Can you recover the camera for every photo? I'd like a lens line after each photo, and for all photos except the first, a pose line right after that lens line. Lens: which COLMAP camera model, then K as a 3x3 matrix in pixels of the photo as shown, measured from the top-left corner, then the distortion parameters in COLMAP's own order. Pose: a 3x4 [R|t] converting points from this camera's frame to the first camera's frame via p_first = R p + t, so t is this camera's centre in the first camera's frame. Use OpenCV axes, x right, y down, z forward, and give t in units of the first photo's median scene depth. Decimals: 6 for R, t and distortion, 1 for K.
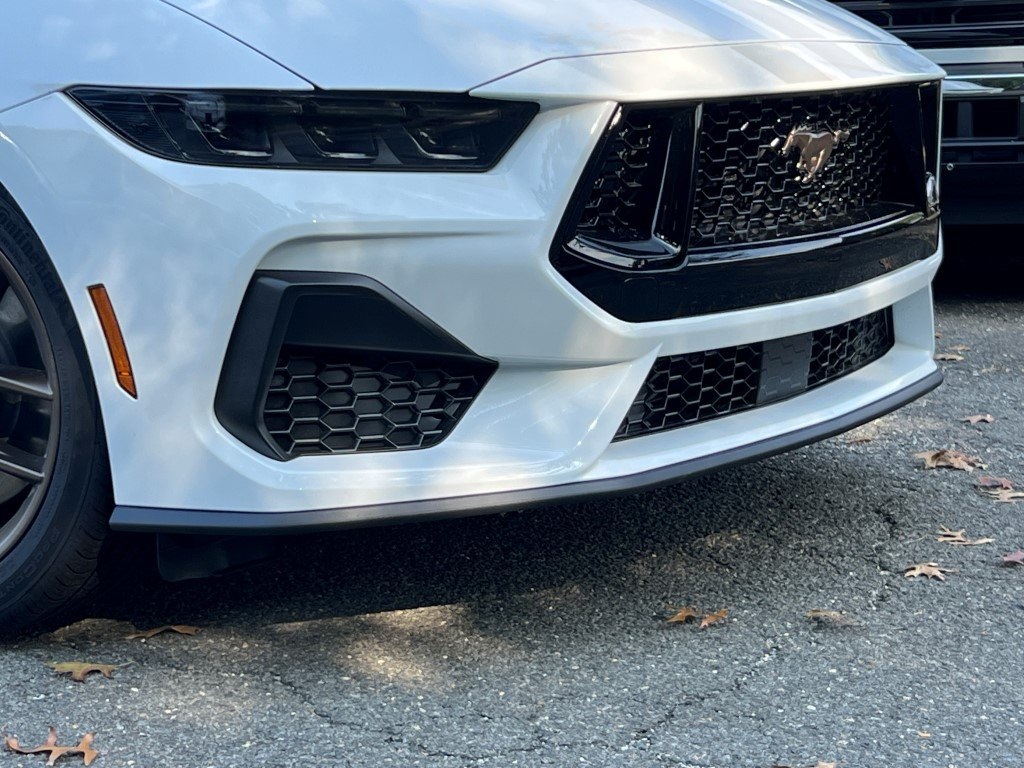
lens RADIAL K [[2137.4, 0, 513.2], [0, 2137.4, 385.5], [0, 0, 1]] dist [0.126027, 0.000000]
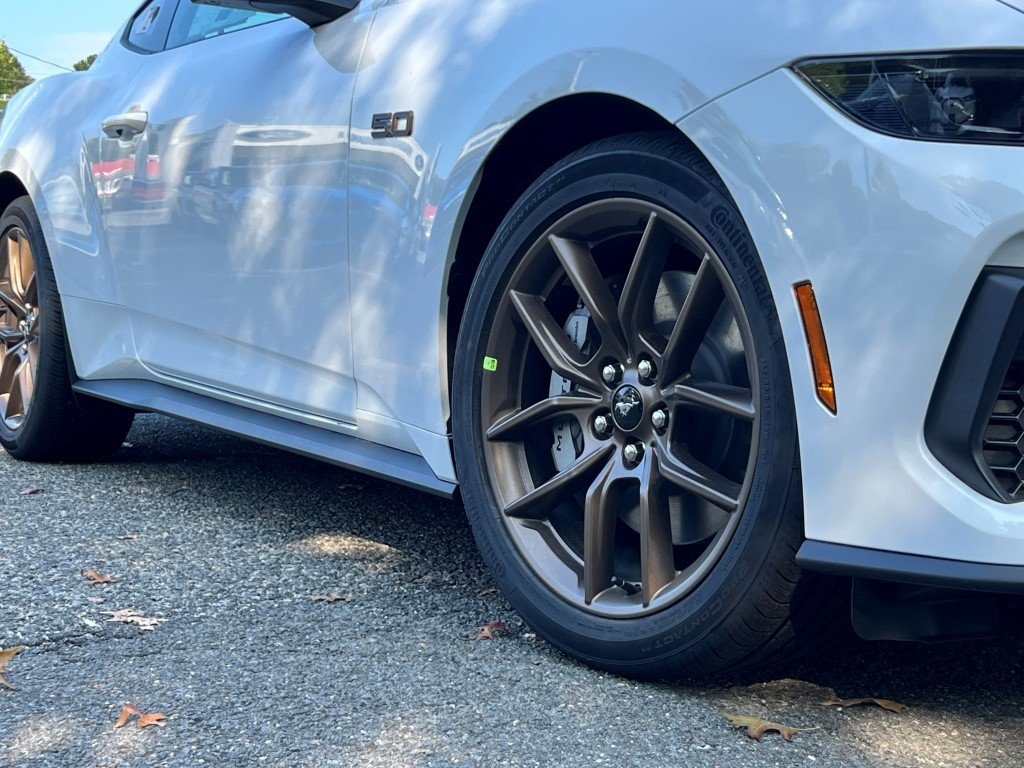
lens RADIAL K [[1743.6, 0, 516.1], [0, 1743.6, 376.2], [0, 0, 1]] dist [0.090766, 0.000000]
pose [[0.901341, 0.064964, -0.428211, 0.008334], [-0.107730, 0.991242, -0.076380, 0.055560], [0.419499, 0.114975, 0.900445, 0.295776]]
